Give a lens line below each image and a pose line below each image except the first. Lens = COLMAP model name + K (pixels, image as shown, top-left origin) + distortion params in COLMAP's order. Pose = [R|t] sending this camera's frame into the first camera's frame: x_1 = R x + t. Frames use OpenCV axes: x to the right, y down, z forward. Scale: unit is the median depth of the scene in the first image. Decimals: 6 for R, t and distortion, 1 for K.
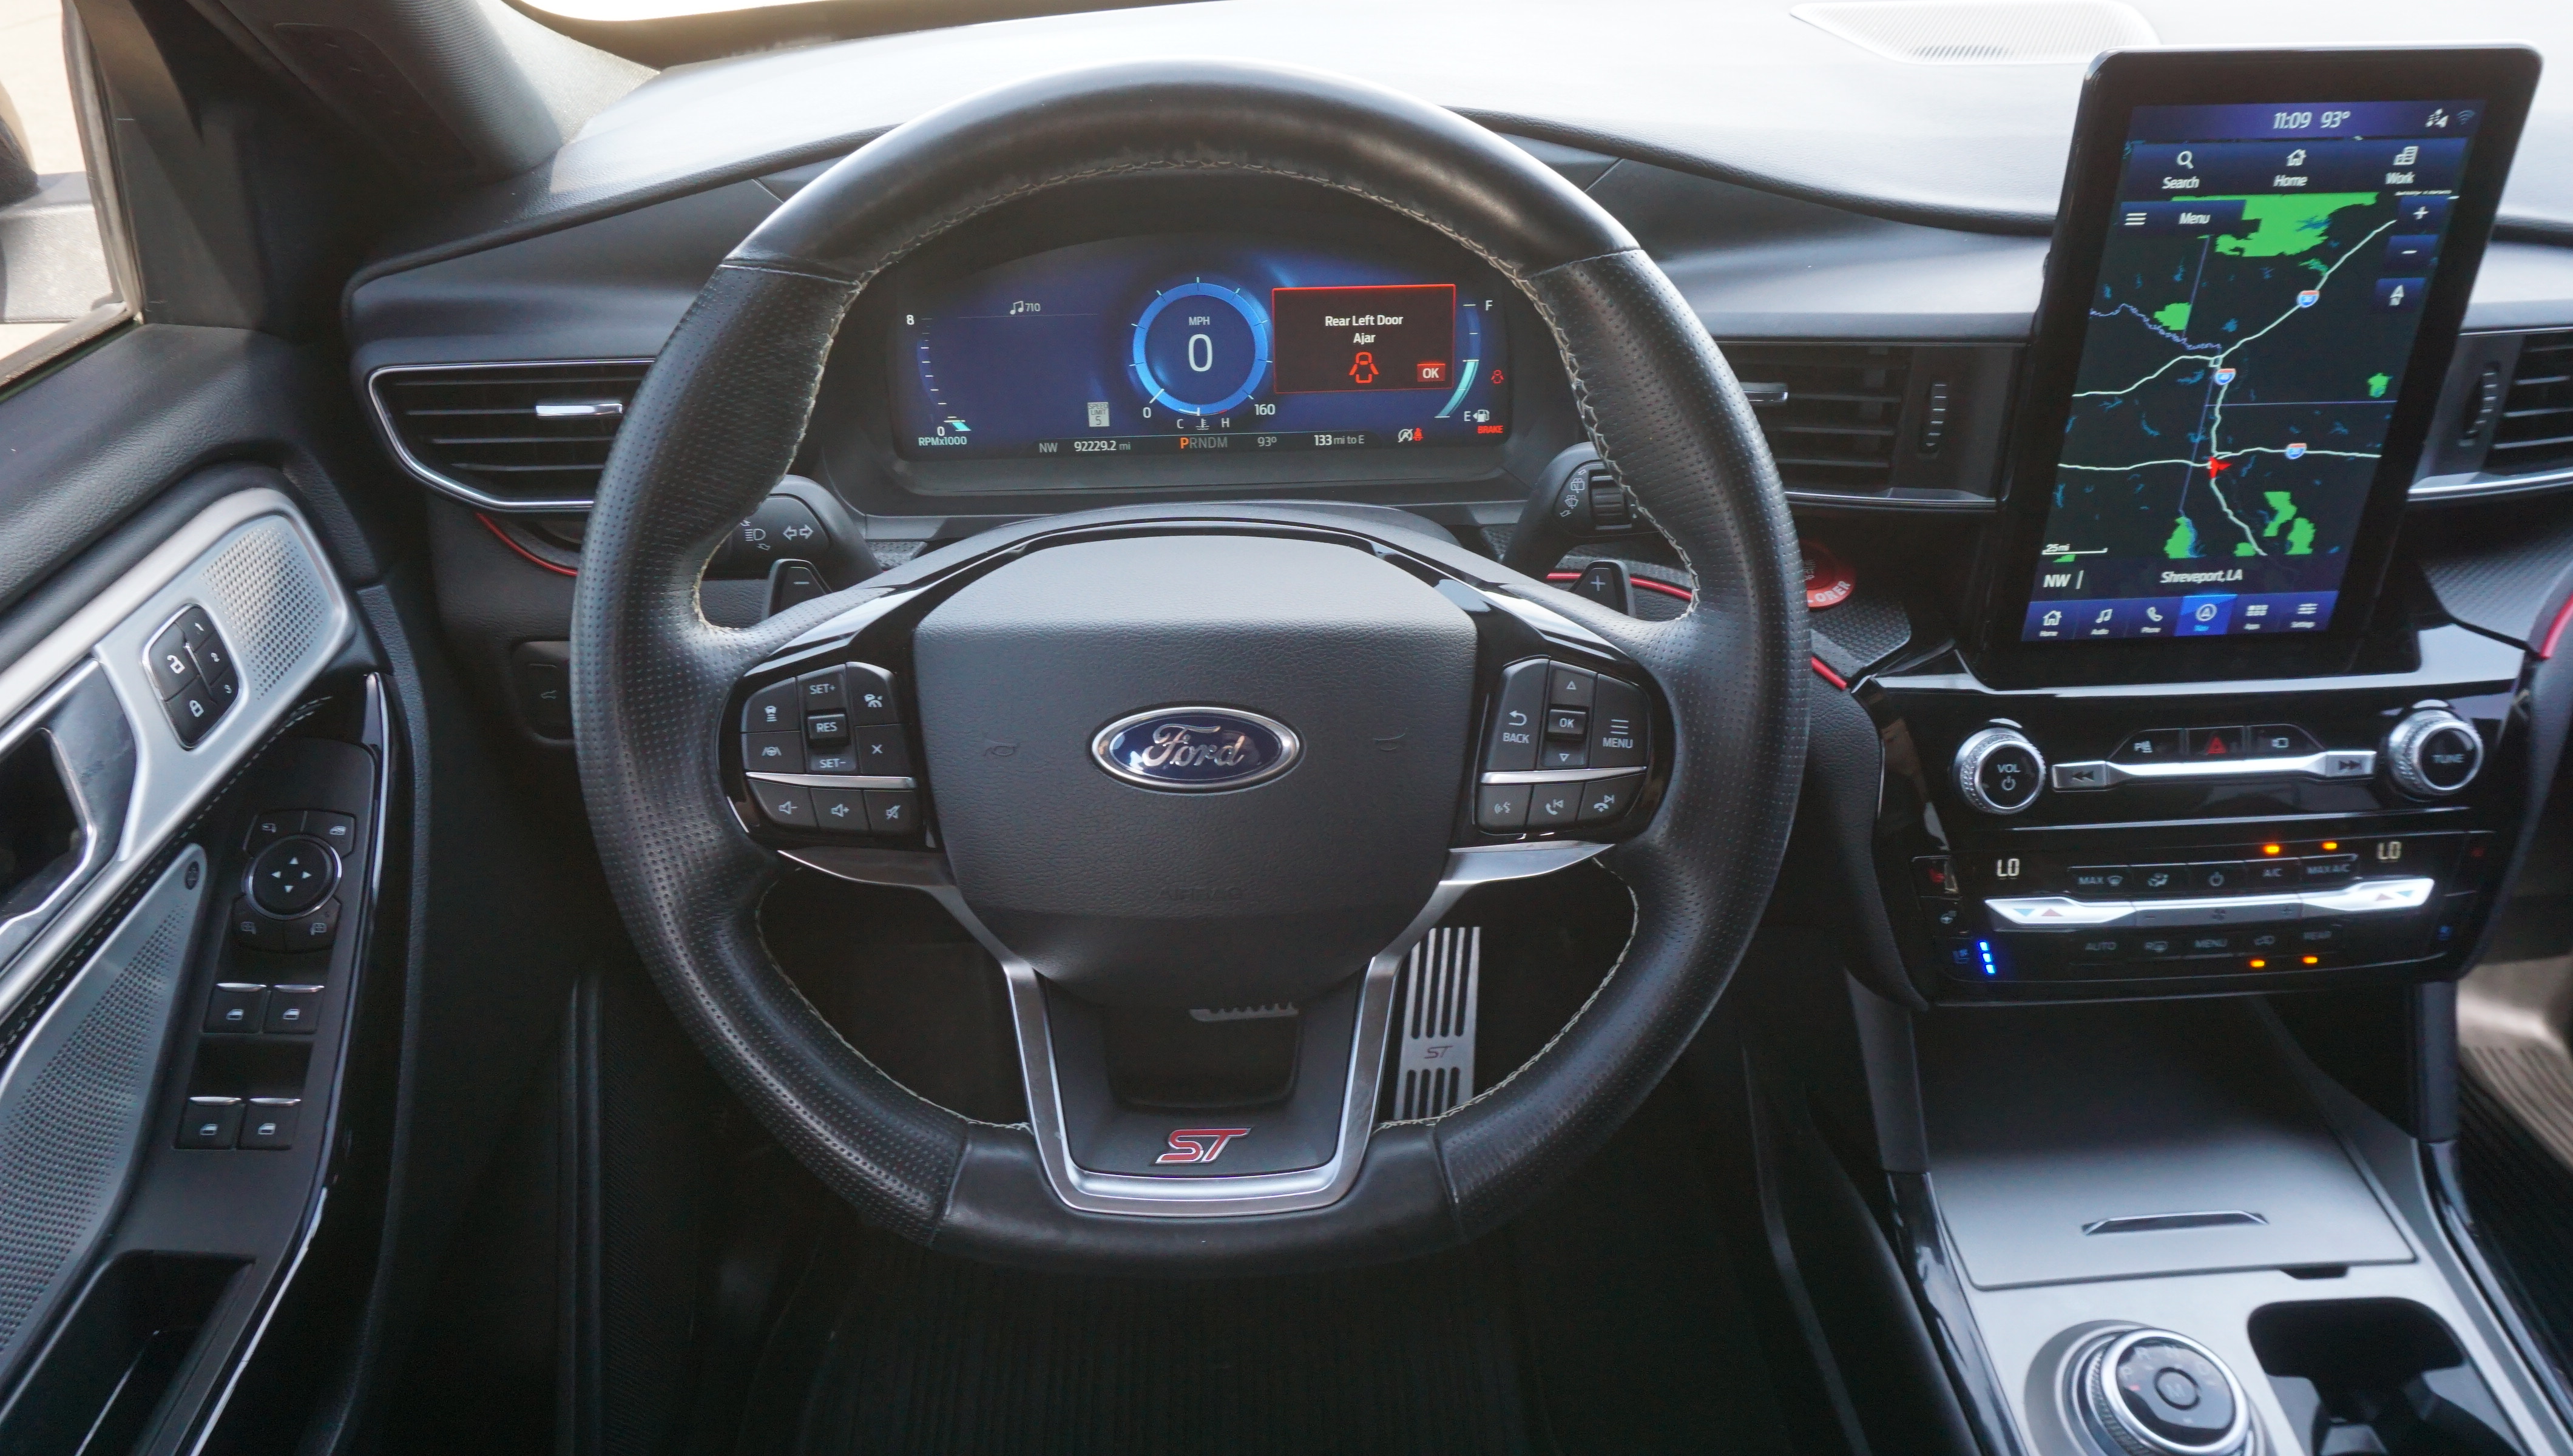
lens RADIAL K [[1722.8, 0, 1300.9], [0, 1722.8, 725.0], [0, 0, 1]] dist [-0.046287, 0.034858]
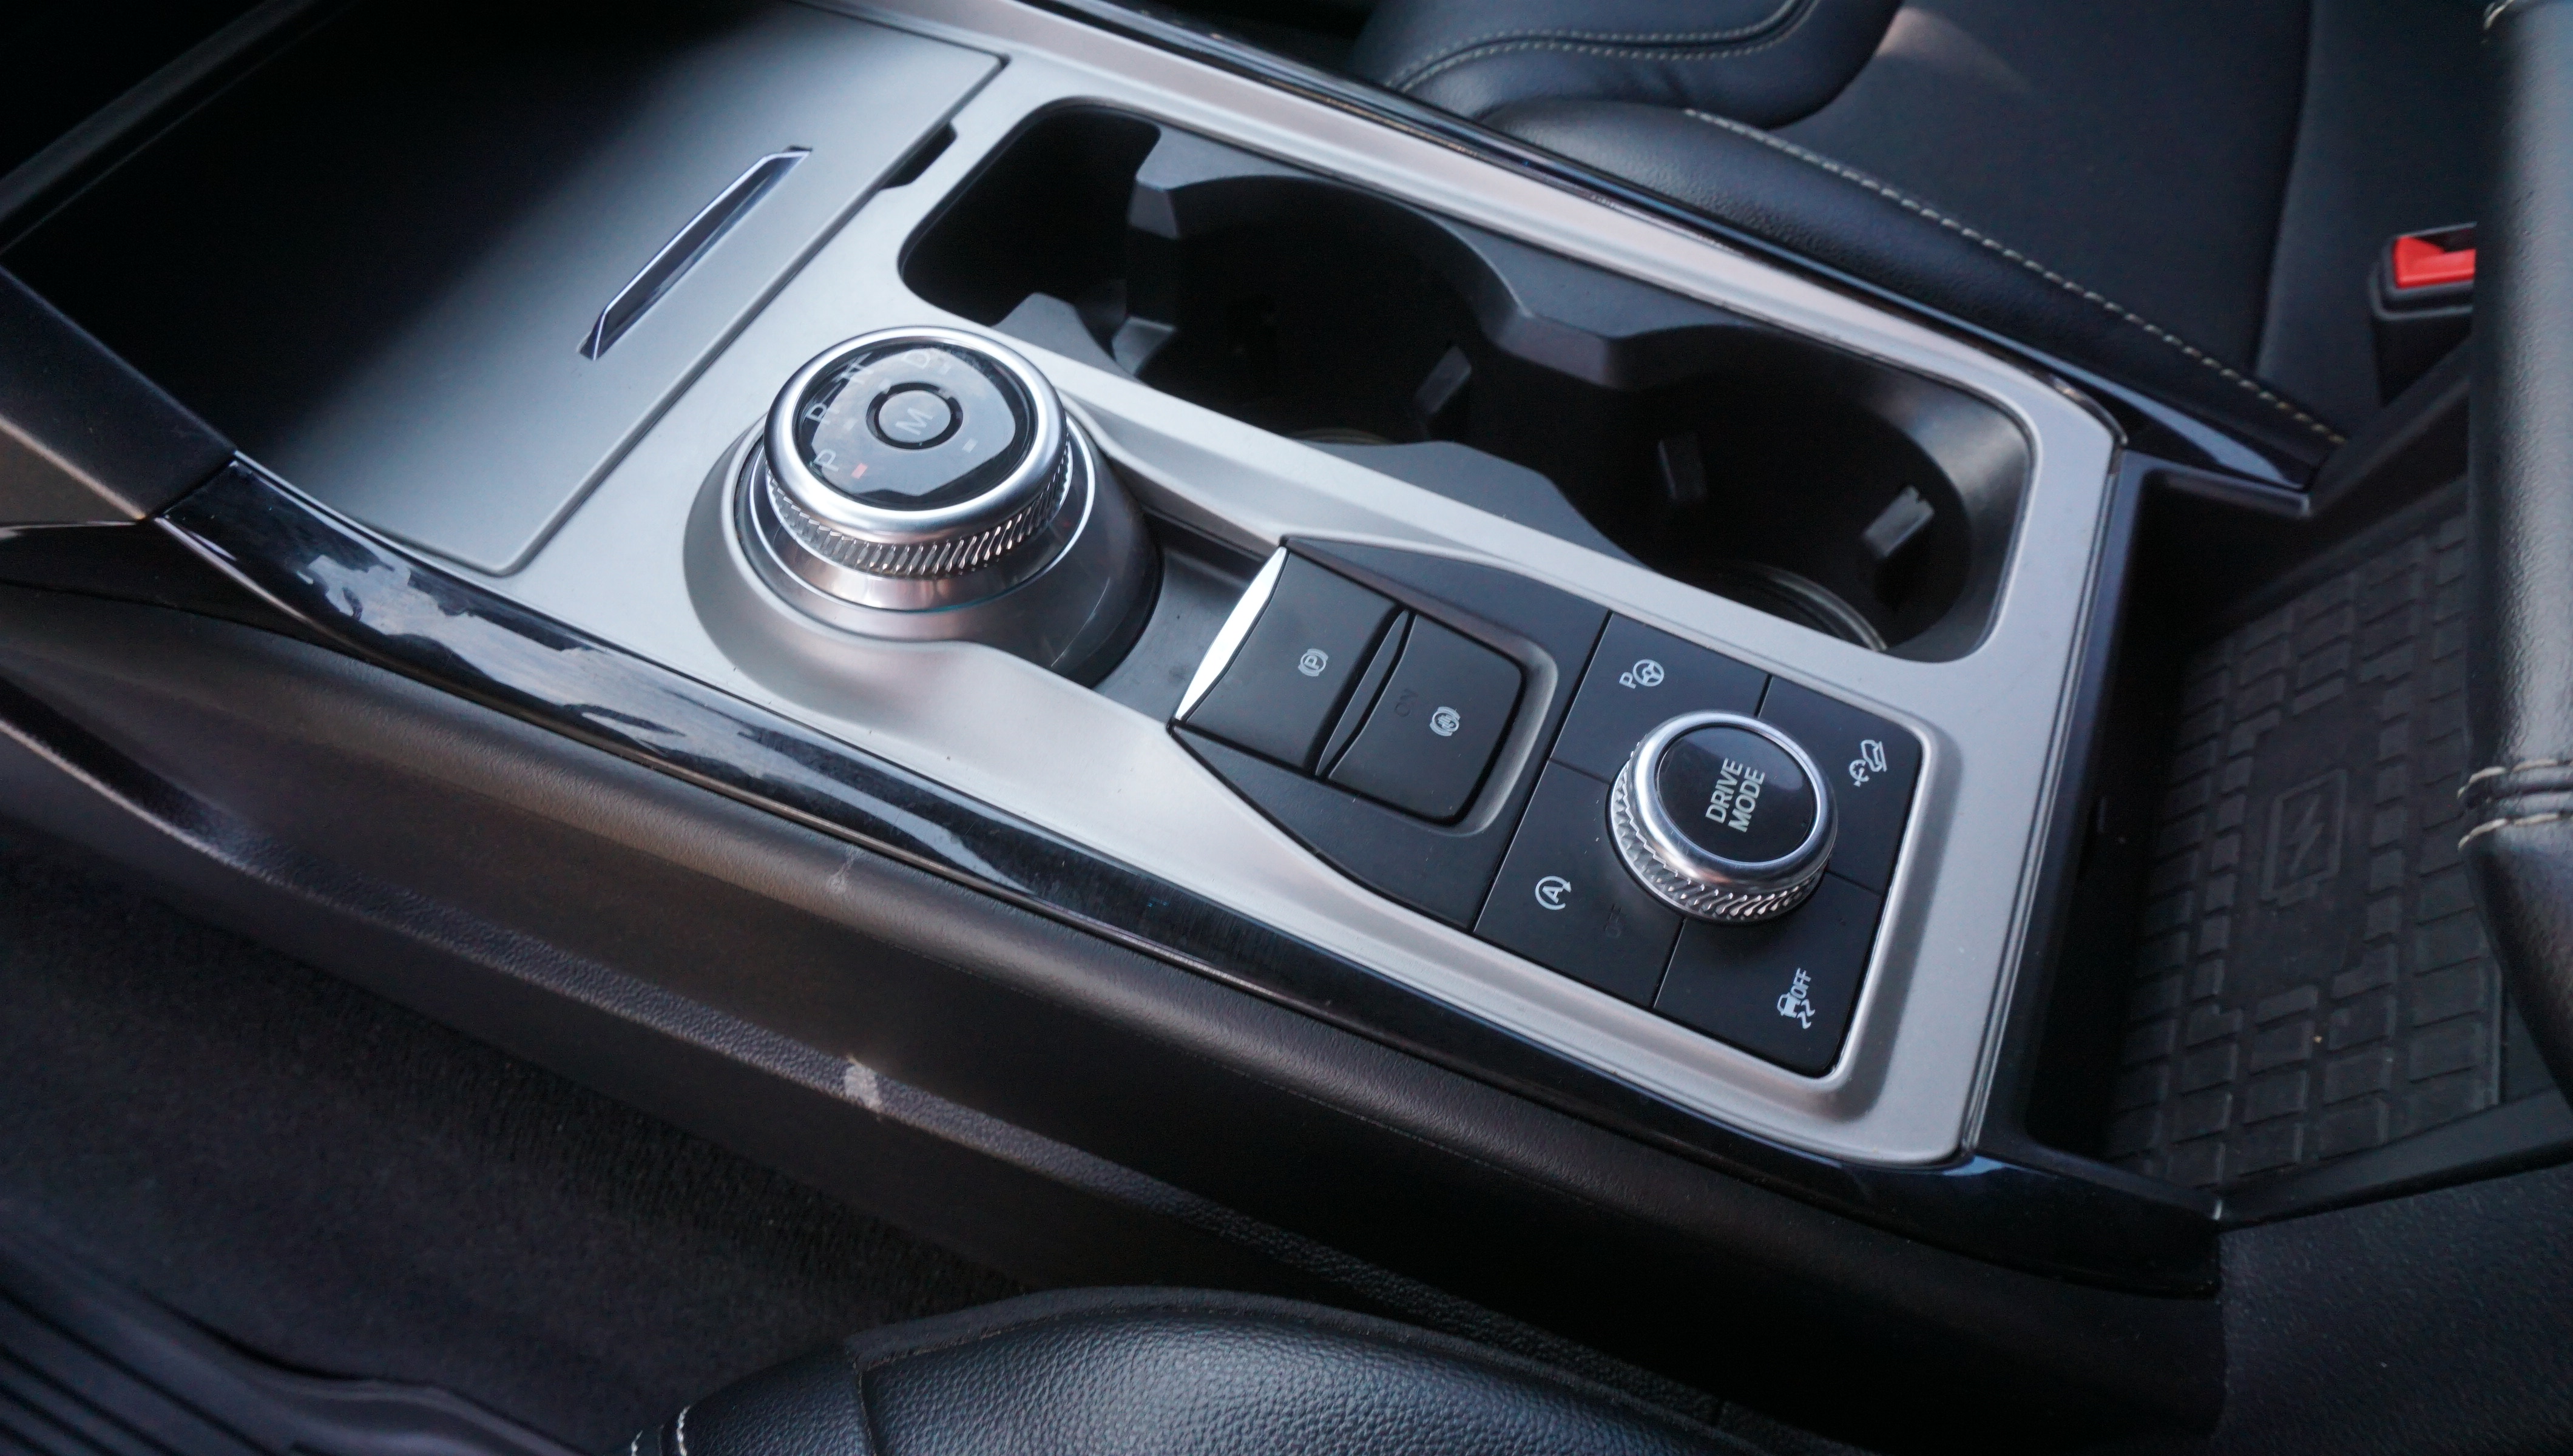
lens RADIAL K [[1722.8, 0, 1288.2], [0, 1722.8, 708.3], [0, 0, 1]] dist [-0.046287, 0.034858]
pose [[0.457469, -0.701621, 0.546306, 0.221007], [0.518390, 0.709591, 0.477234, 0.251794], [-0.722491, 0.064880, 0.688329, 0.549038]]
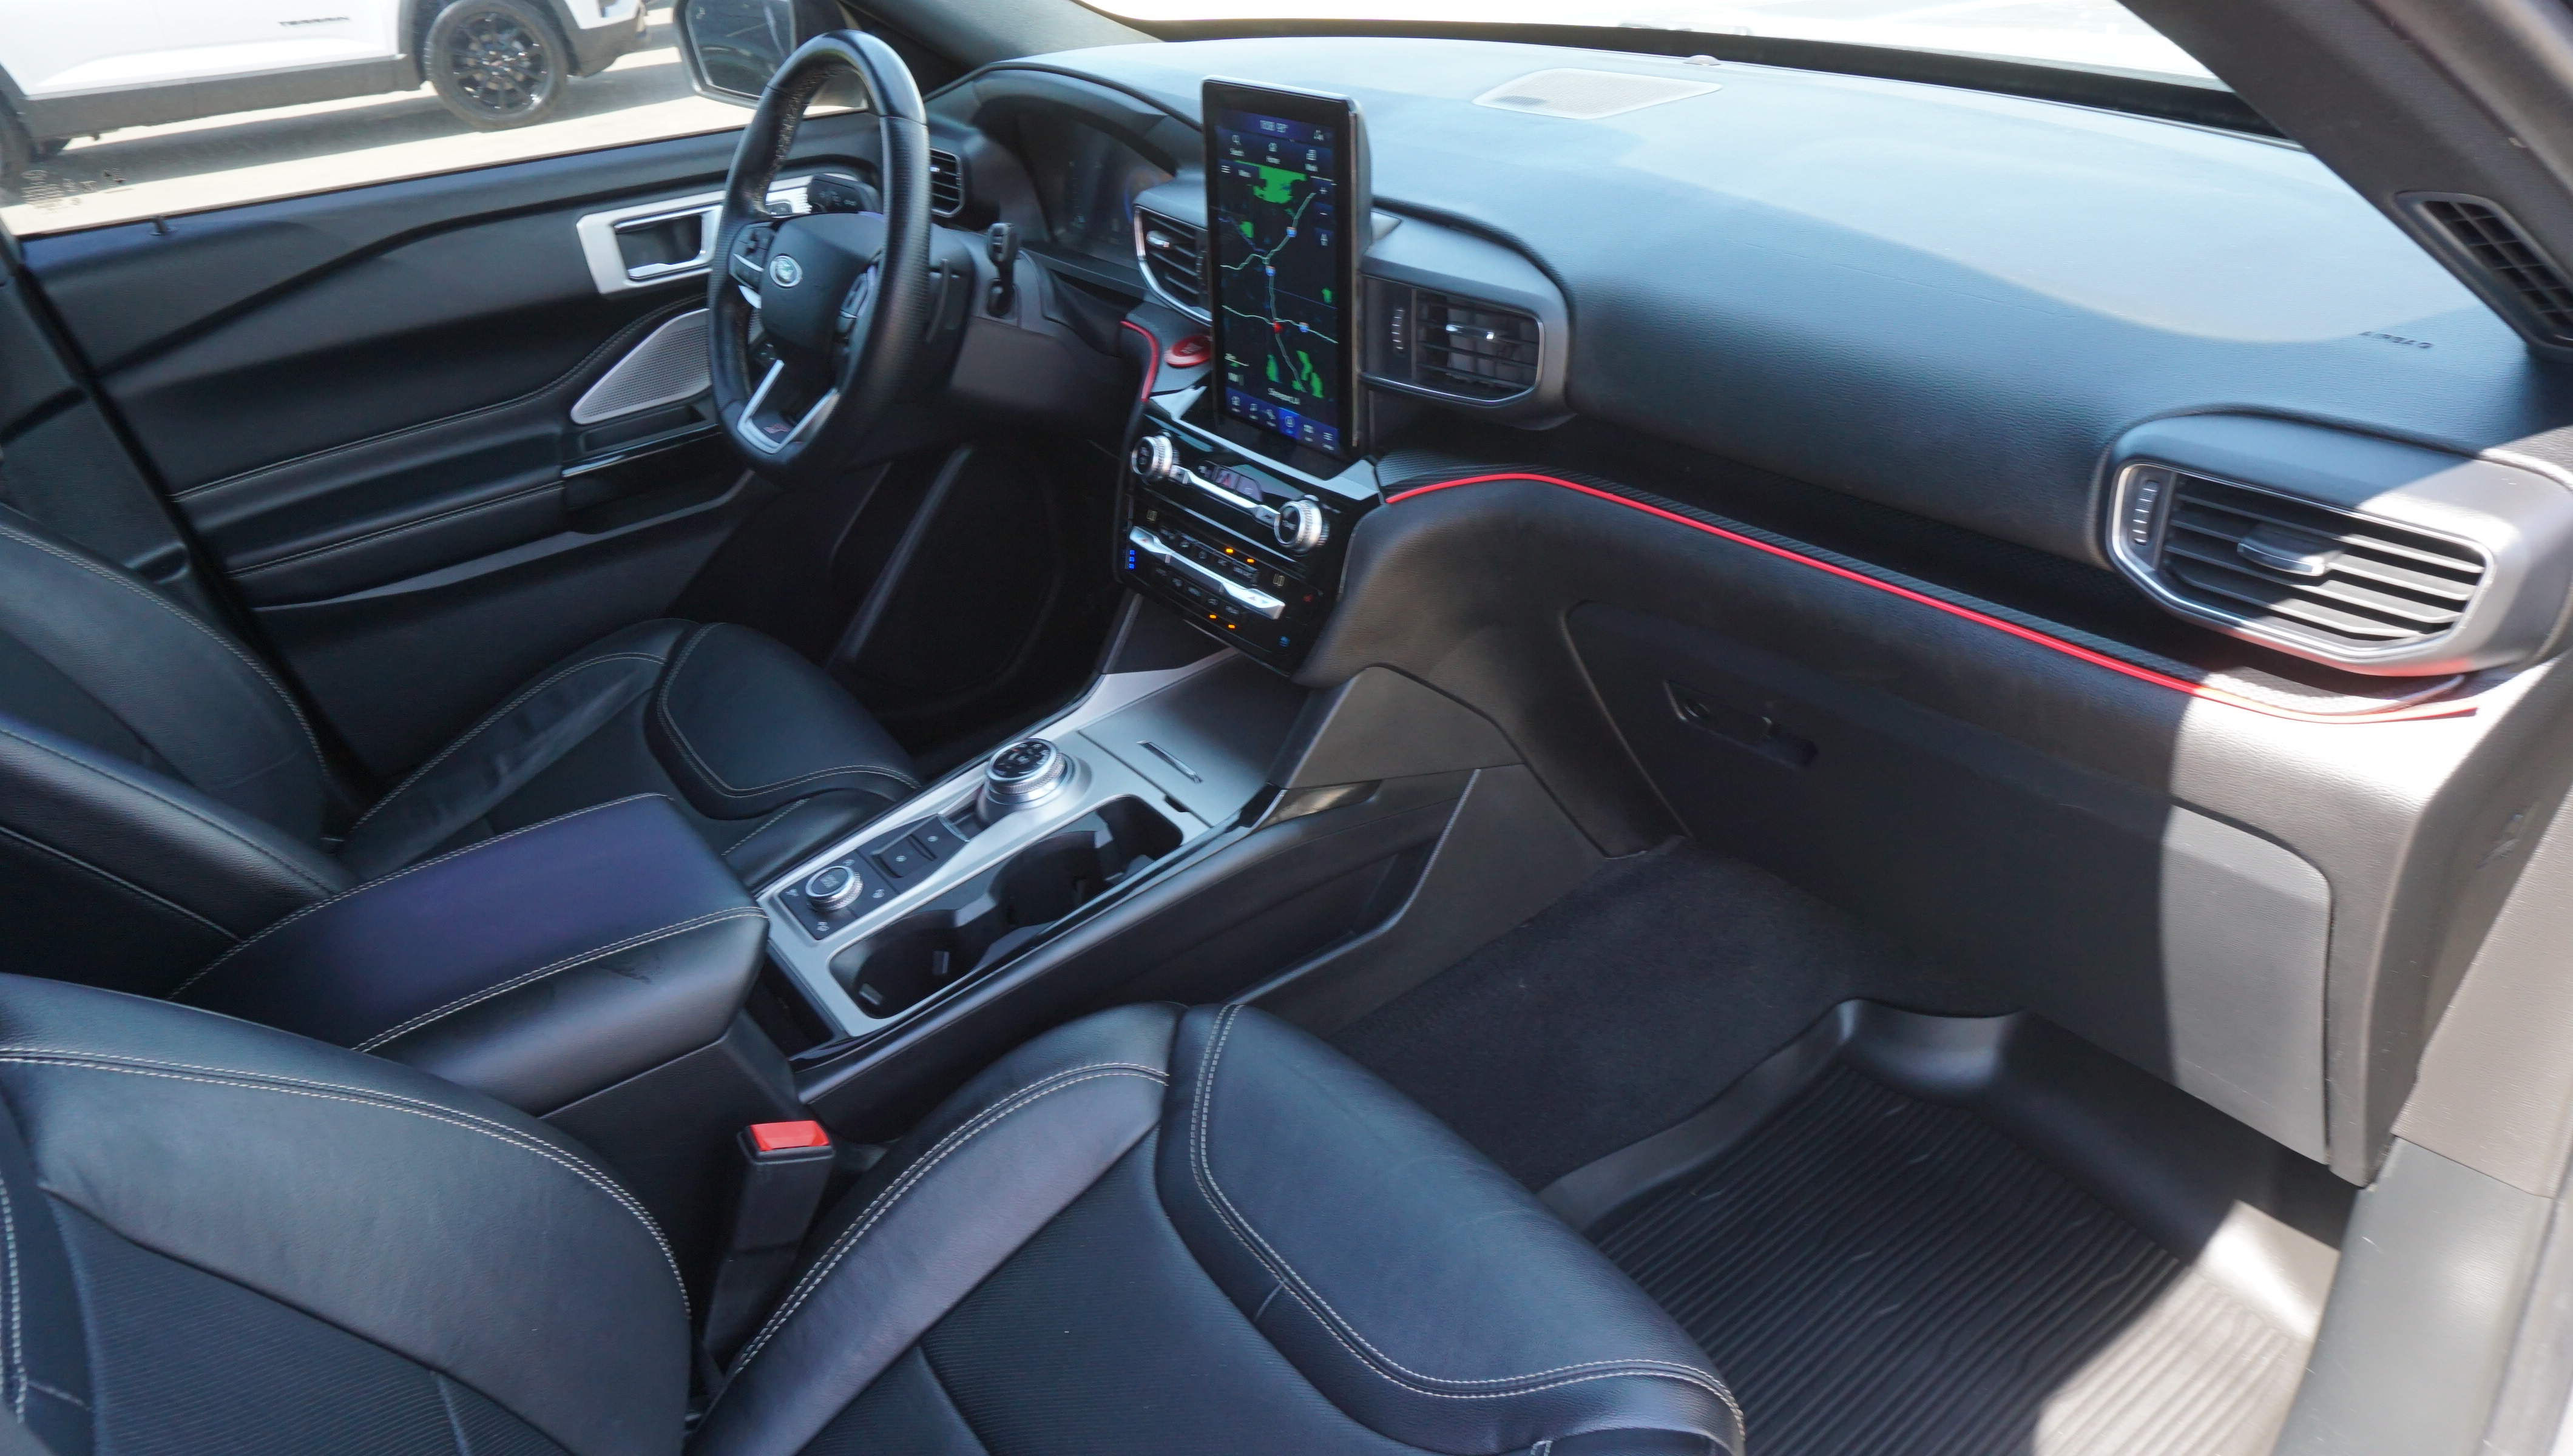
lens RADIAL K [[1722.8, 0, 1301.2], [0, 1722.8, 732.7], [0, 0, 1]] dist [-0.046287, 0.034858]
pose [[0.552147, 0.385777, -0.739128, 1.966064], [-0.392001, 0.902535, 0.178230, -0.098703], [0.735846, 0.191330, 0.649557, -0.033798]]
